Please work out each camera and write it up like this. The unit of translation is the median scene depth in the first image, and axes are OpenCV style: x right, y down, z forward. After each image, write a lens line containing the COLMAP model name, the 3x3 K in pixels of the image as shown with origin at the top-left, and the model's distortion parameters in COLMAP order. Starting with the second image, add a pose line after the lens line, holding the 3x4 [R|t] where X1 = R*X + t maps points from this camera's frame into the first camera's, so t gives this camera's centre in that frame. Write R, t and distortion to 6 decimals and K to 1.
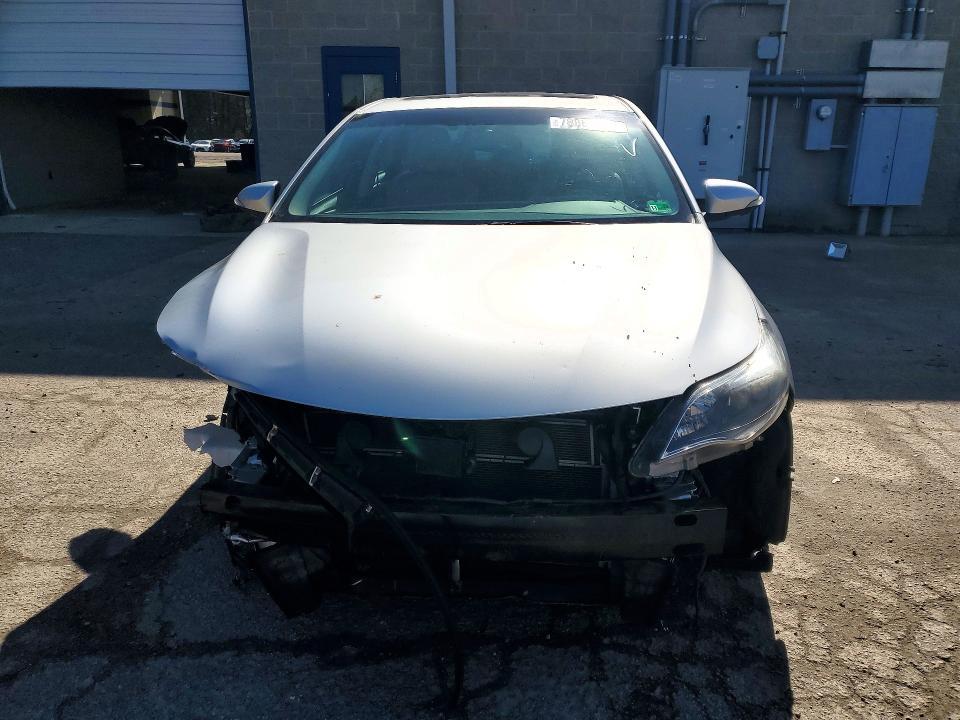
lens RADIAL K [[753.4, 0, 481.5], [0, 753.4, 363.5], [0, 0, 1]] dist [0.030676, -0.014272]
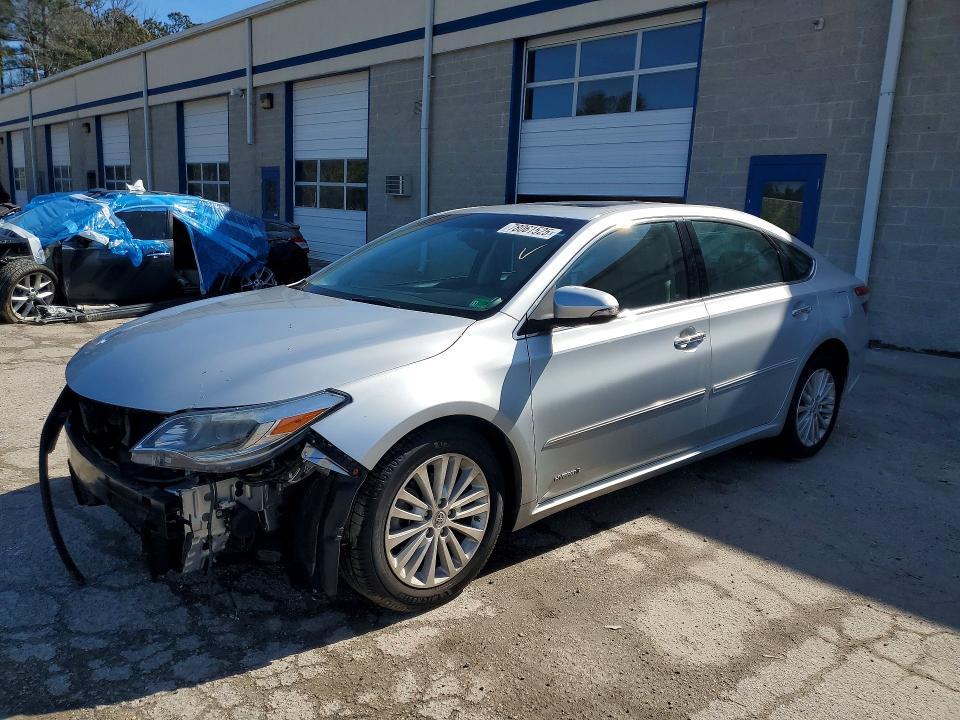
lens RADIAL K [[753.4, 0, 481.8], [0, 753.4, 358.5], [0, 0, 1]] dist [0.030676, -0.014272]
pose [[0.706003, 0.153243, -0.691431, 1.145664], [-0.245999, 0.968582, -0.036515, -0.095290], [0.664112, 0.195871, 0.721519, 0.265205]]
